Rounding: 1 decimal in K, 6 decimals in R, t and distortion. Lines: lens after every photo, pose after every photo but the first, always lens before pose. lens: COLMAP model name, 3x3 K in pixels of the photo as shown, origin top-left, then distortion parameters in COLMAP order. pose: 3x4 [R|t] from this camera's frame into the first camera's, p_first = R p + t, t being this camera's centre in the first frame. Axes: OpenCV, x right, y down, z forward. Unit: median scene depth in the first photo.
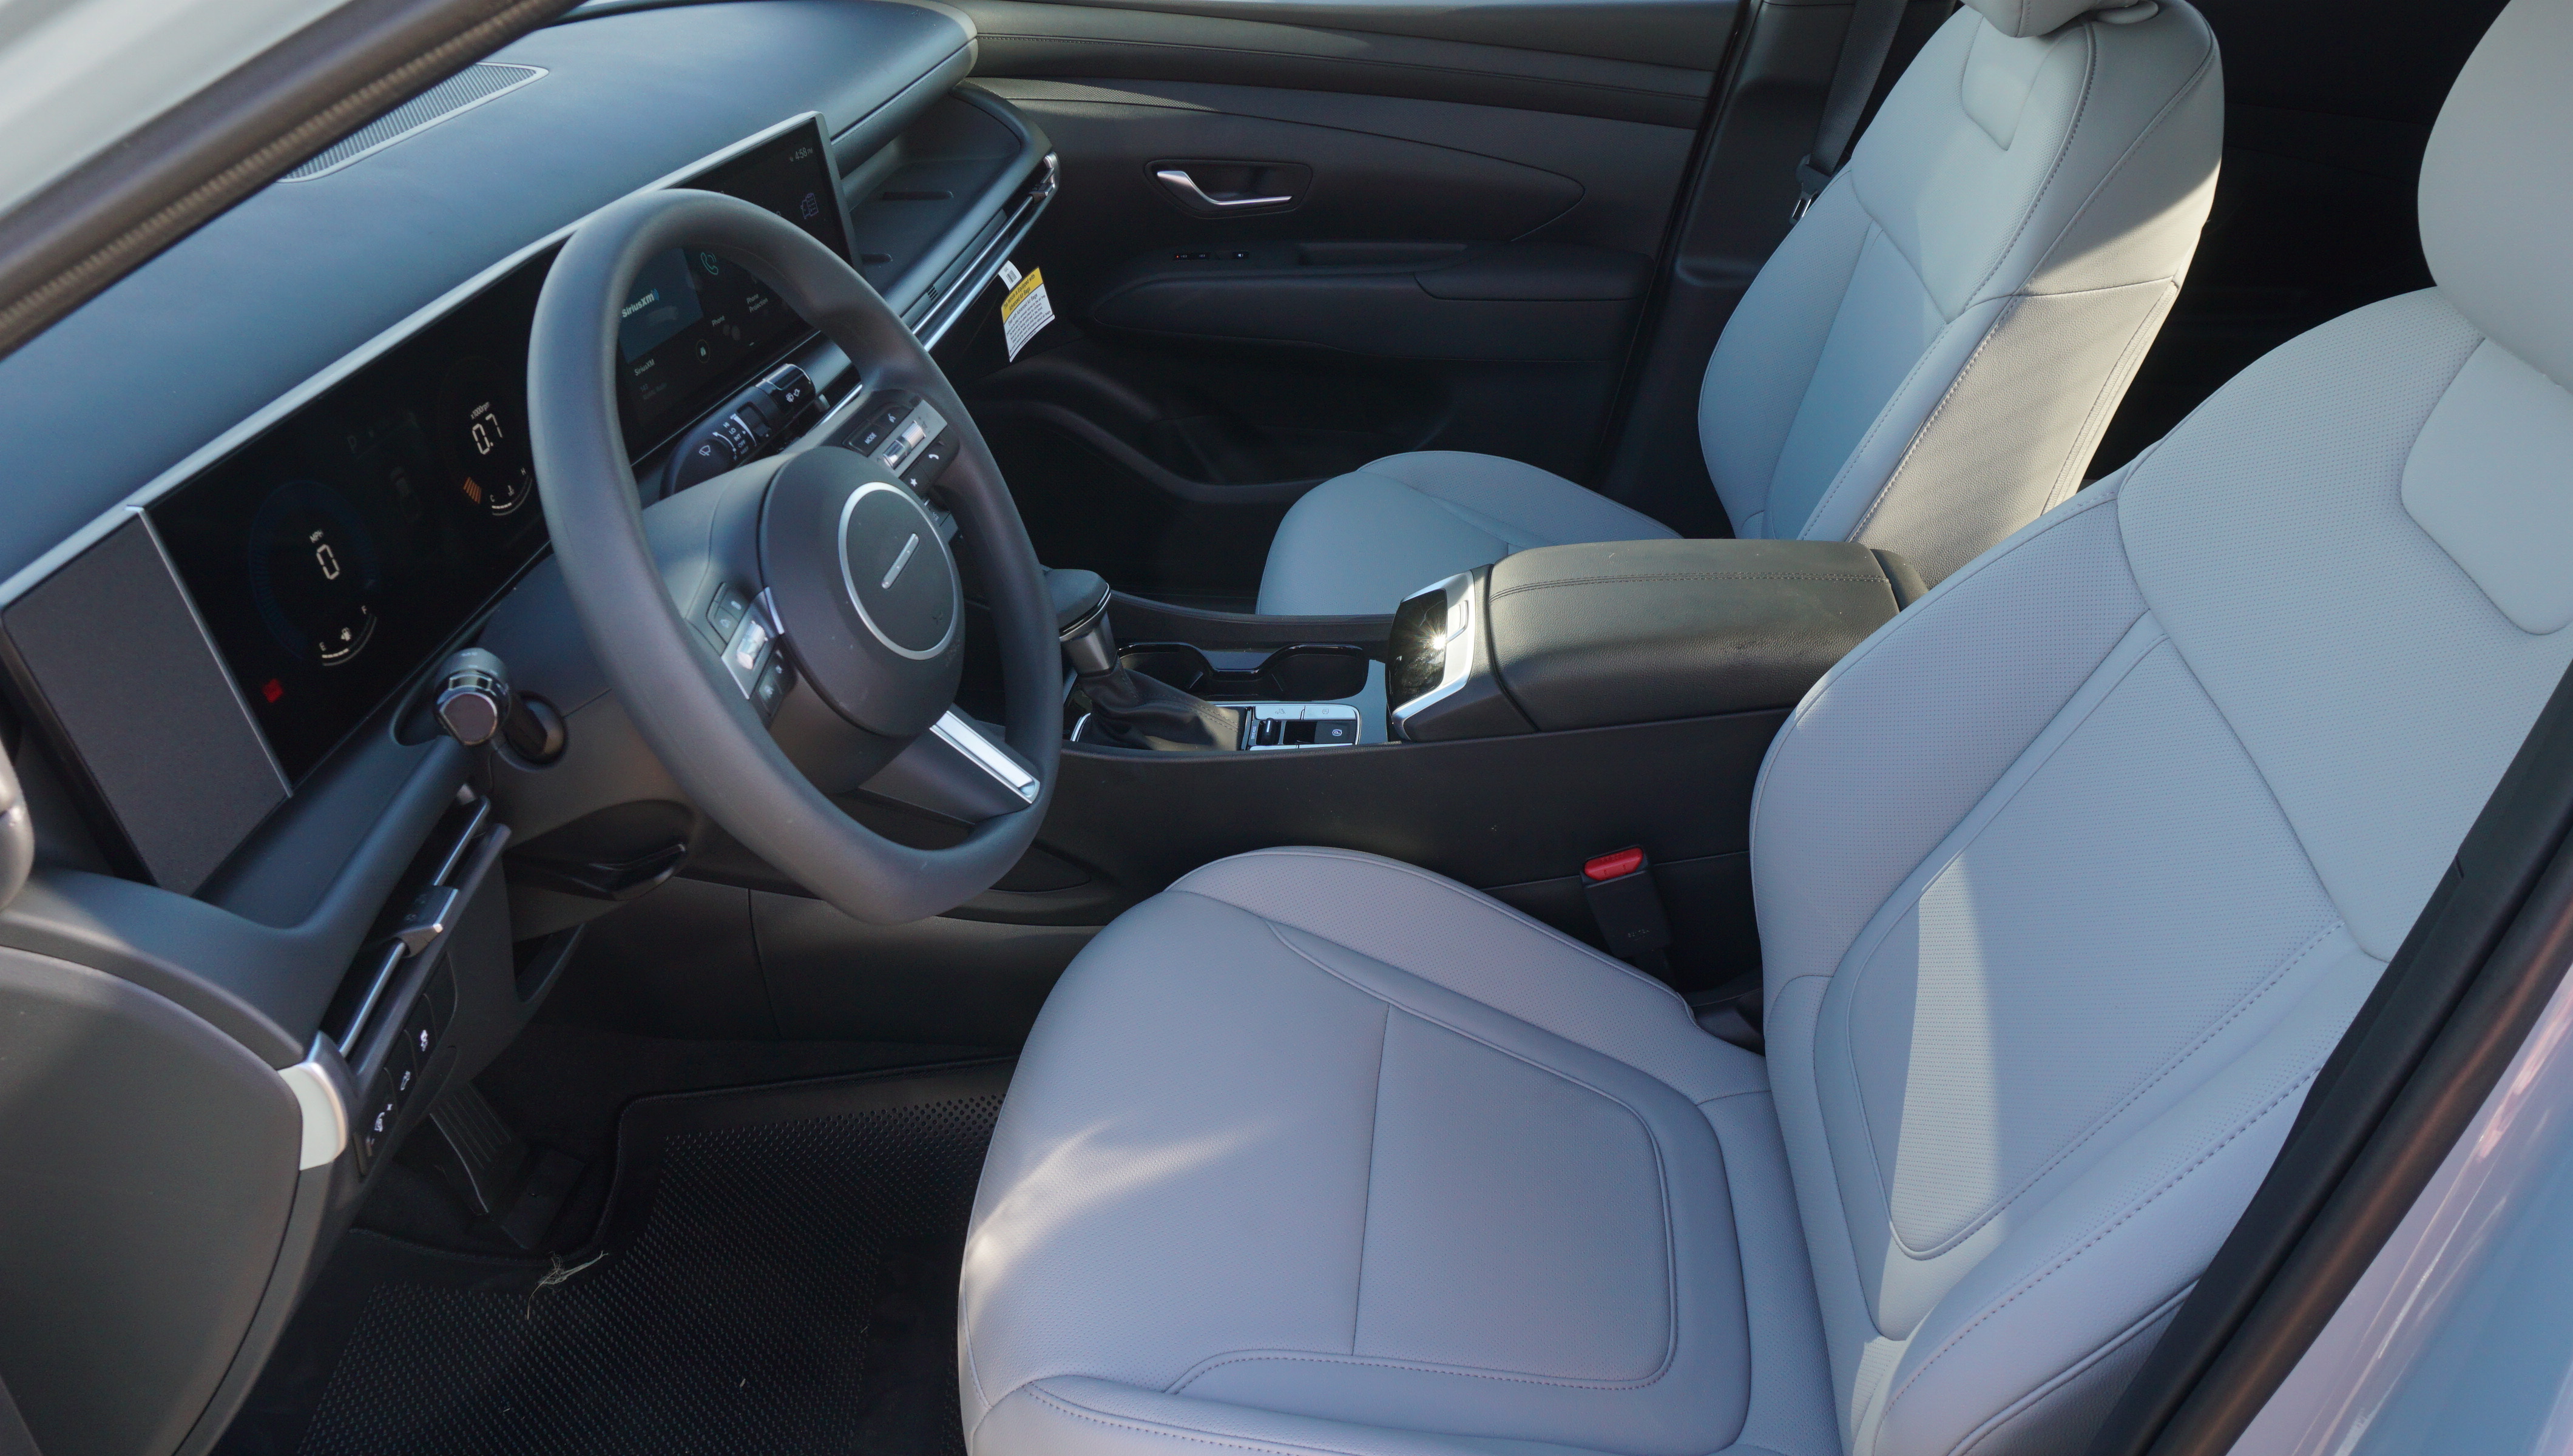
lens RADIAL K [[1735.1, 0, 1294.6], [0, 1735.1, 738.0], [0, 0, 1]] dist [-0.044465, 0.038732]
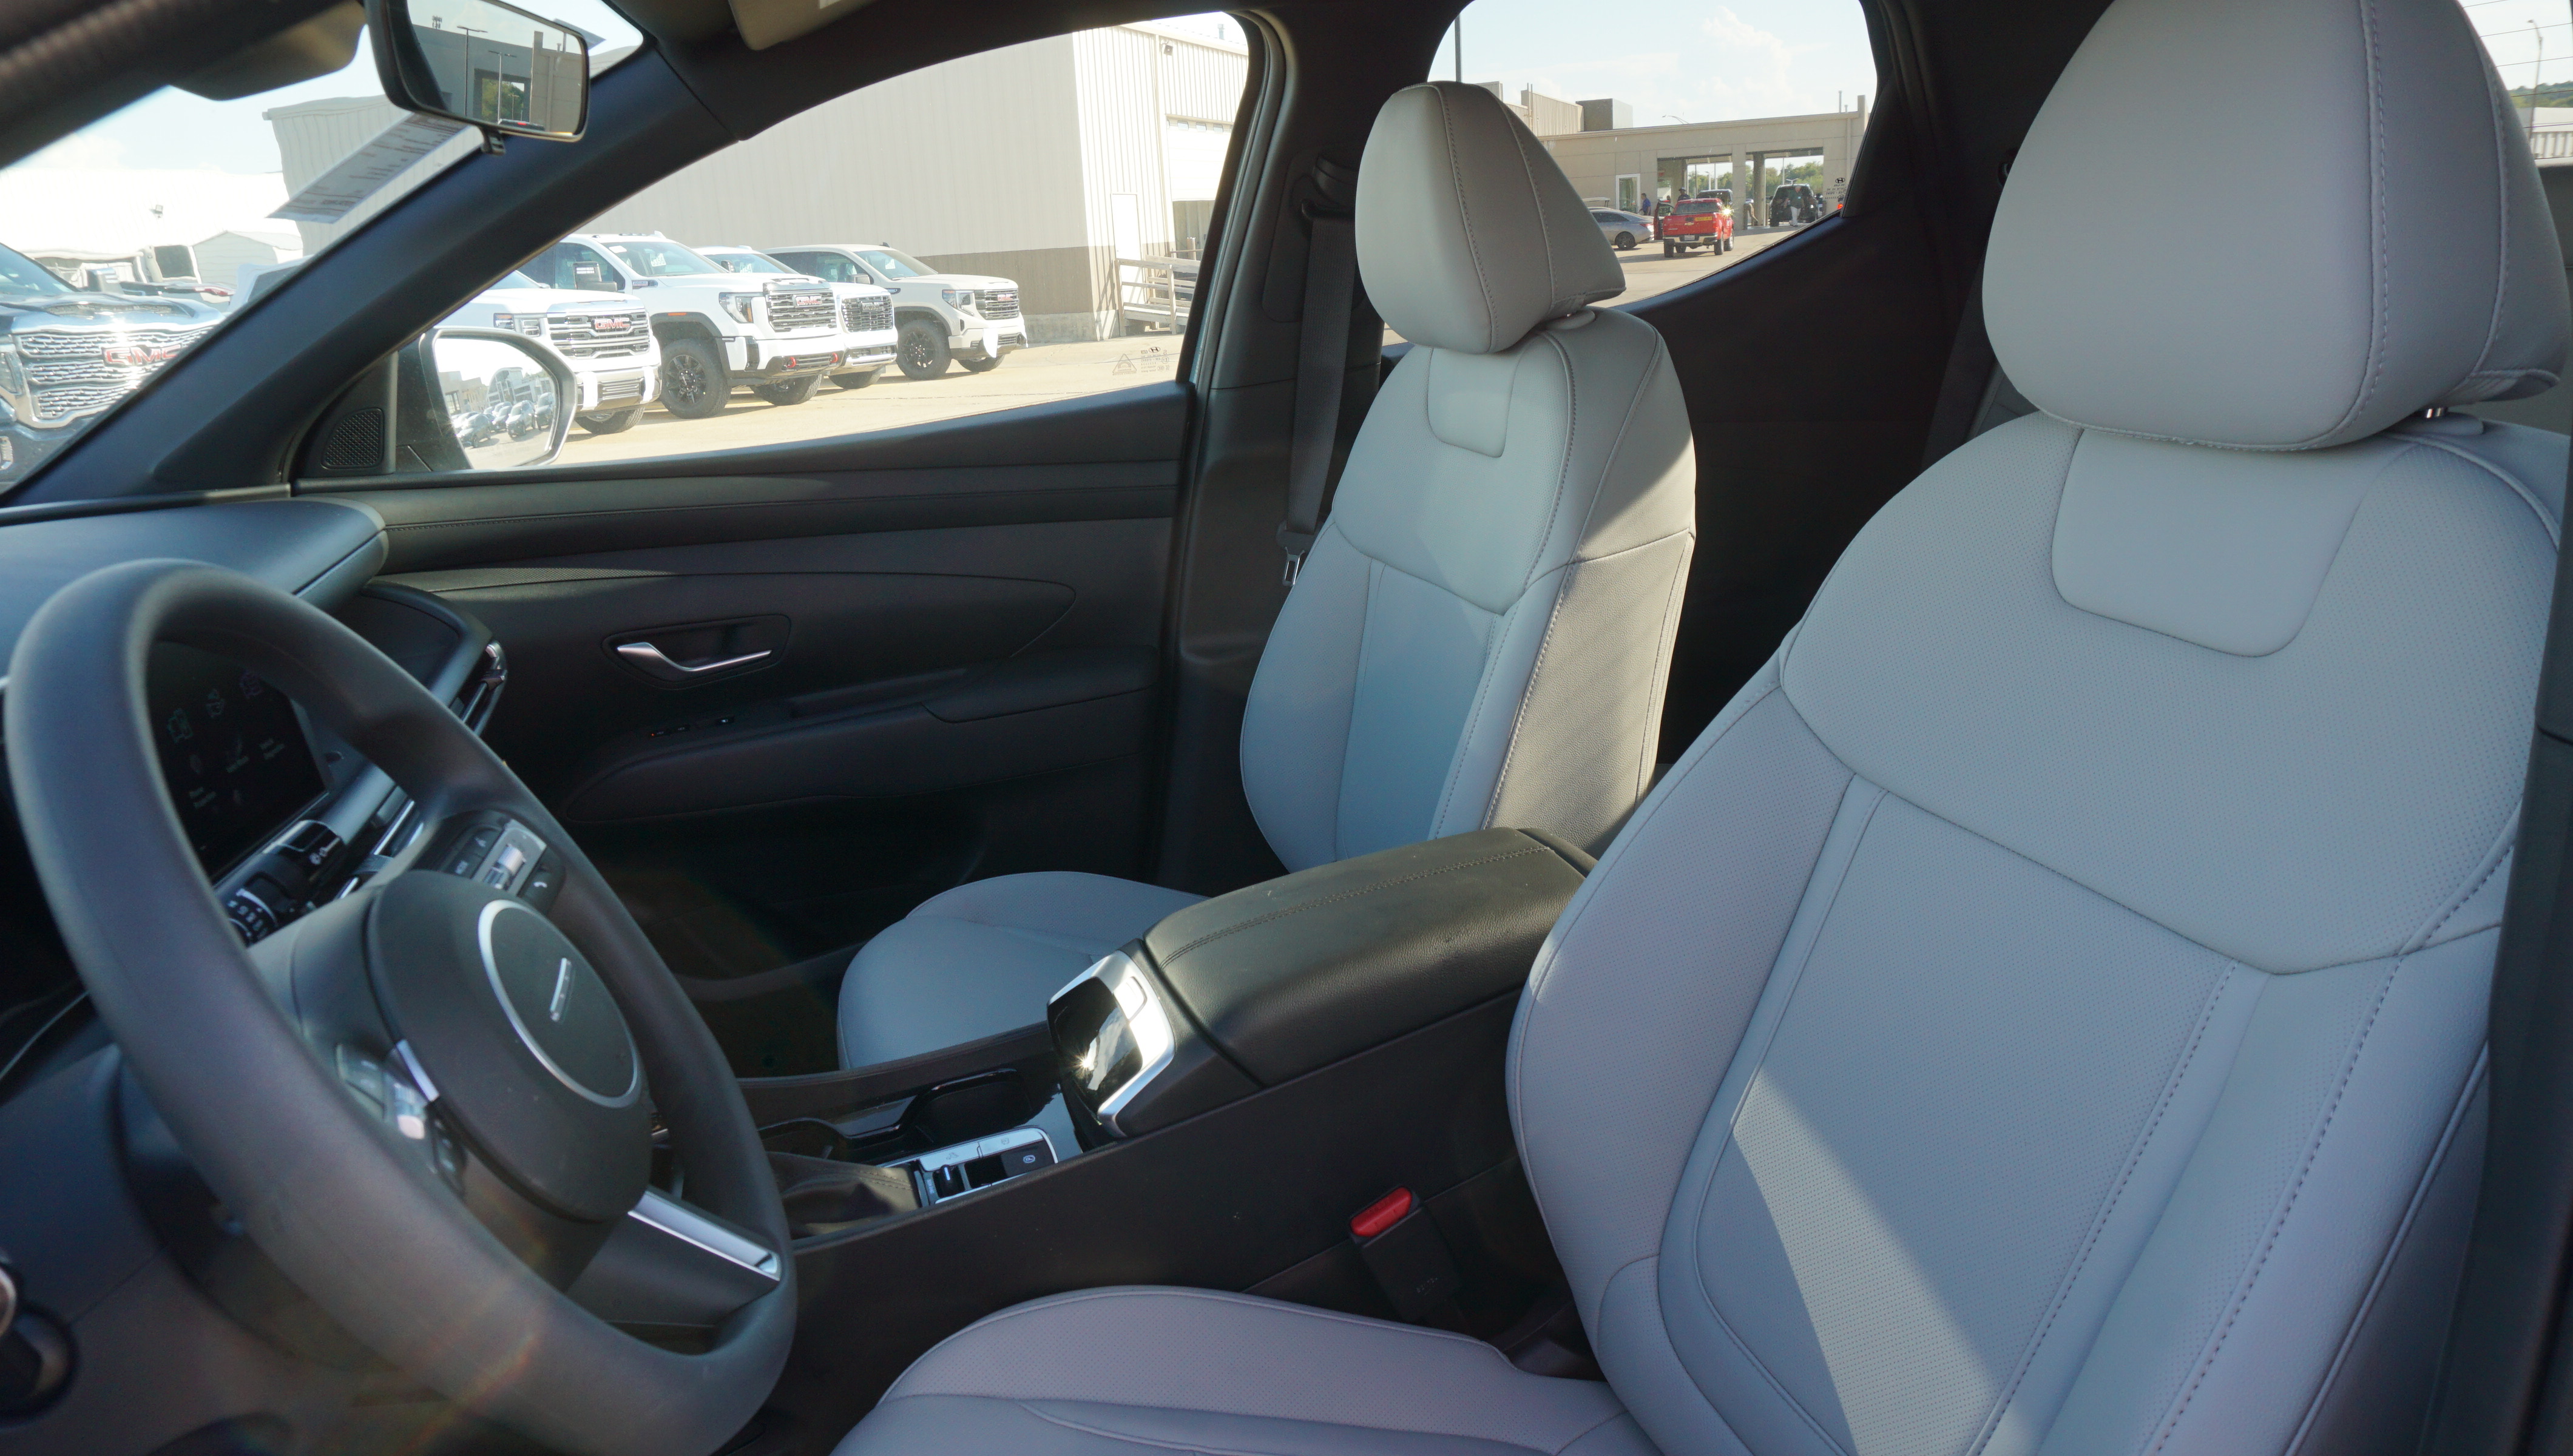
lens RADIAL K [[1735.1, 0, 1294.6], [0, 1735.1, 738.0], [0, 0, 1]] dist [-0.044465, 0.038732]
pose [[0.914781, -0.179273, 0.361991, -0.131371], [0.276632, 0.931043, -0.237980, 0.043882], [-0.294365, 0.317838, 0.901293, 0.138289]]
